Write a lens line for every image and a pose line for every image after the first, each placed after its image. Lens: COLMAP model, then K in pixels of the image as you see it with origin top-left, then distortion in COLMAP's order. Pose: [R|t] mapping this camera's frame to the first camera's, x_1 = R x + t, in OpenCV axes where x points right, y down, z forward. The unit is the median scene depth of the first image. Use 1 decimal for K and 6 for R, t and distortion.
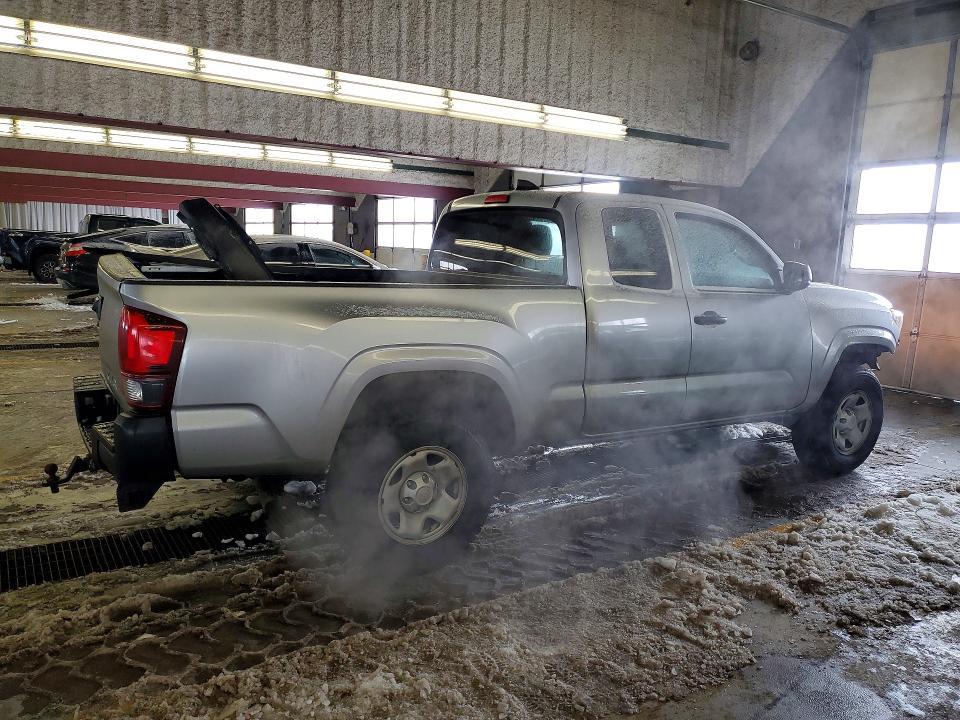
lens RADIAL K [[743.2, 0, 480.0], [0, 743.2, 360.0], [0, 0, 1]] dist [-0.000886, -0.000981]
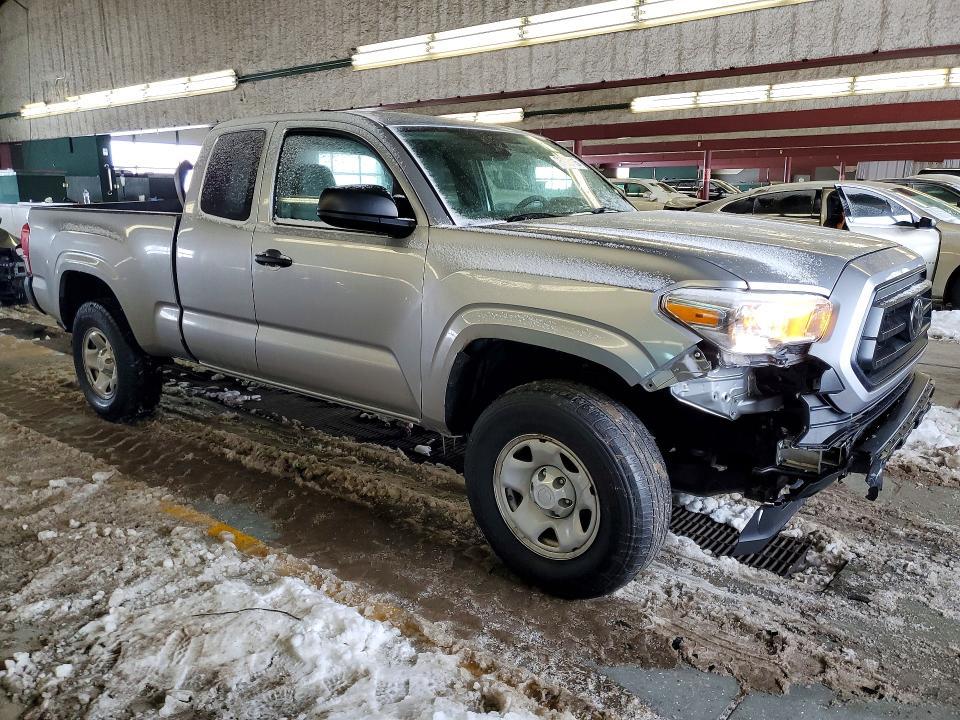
lens RADIAL K [[743.2, 0, 480.0], [0, 743.2, 360.0], [0, 0, 1]] dist [-0.000886, -0.000981]
pose [[0.301292, 0.171751, -0.937936, 0.871573], [-0.129169, 0.981929, 0.138314, -0.066106], [0.944742, 0.079480, 0.318033, 0.723019]]
